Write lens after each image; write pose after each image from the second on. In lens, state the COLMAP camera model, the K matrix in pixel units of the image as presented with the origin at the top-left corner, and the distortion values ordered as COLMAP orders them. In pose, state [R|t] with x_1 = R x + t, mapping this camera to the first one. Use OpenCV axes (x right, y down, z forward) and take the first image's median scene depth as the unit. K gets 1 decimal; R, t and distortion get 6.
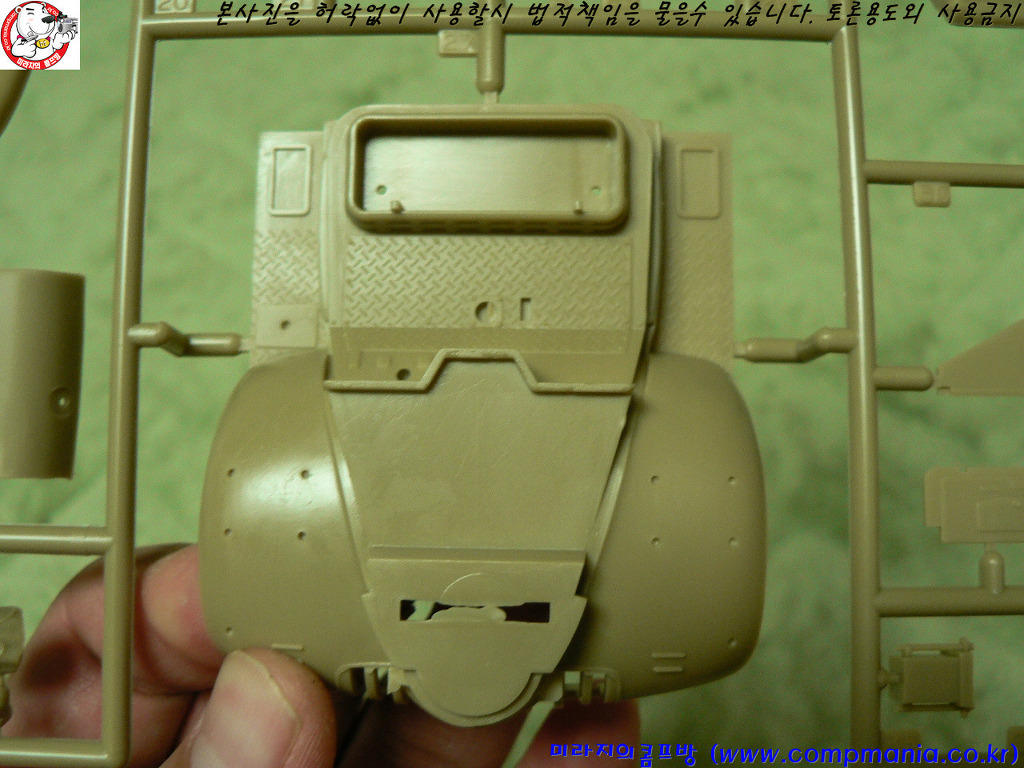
lens RADIAL K [[1237.4, 0, 512.0], [0, 1237.4, 384.0], [0, 0, 1]] dist [-0.263889, -0.007999]
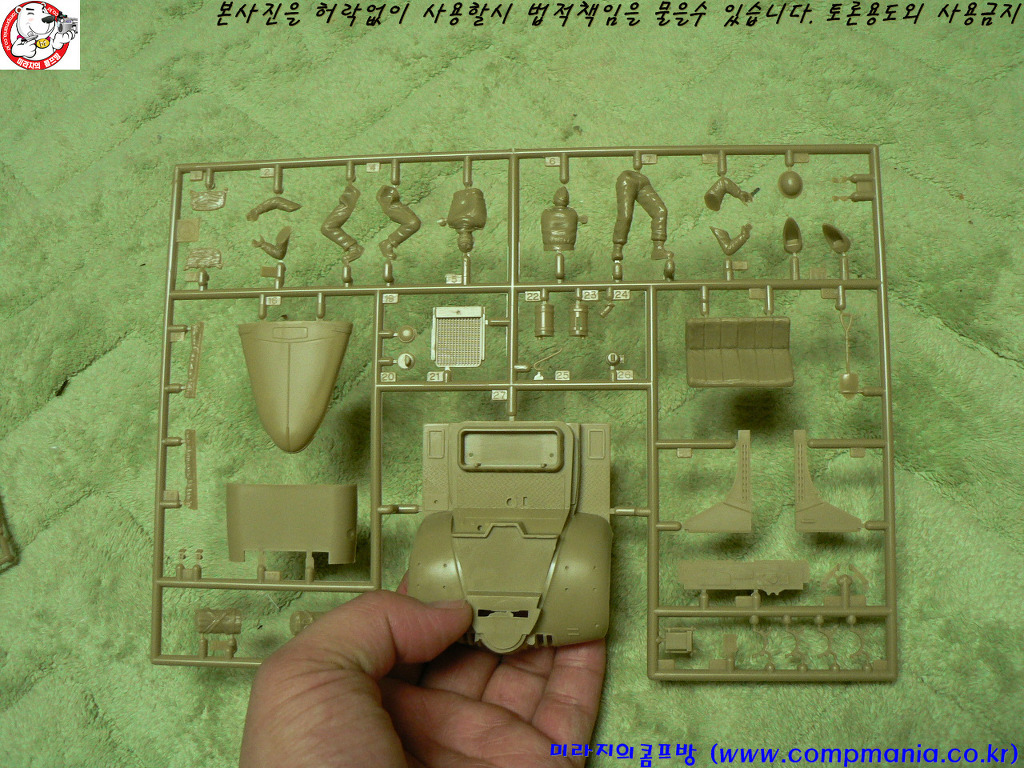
lens RADIAL K [[1252.8, 0, 512.0], [0, 1252.8, 384.0], [0, 0, 1]] dist [-0.038081, -0.023520]
pose [[0.994892, -0.008599, -0.100576, 0.276131], [0.011423, 0.999556, 0.027533, -0.414601], [0.100294, -0.028541, 0.994548, -1.826223]]
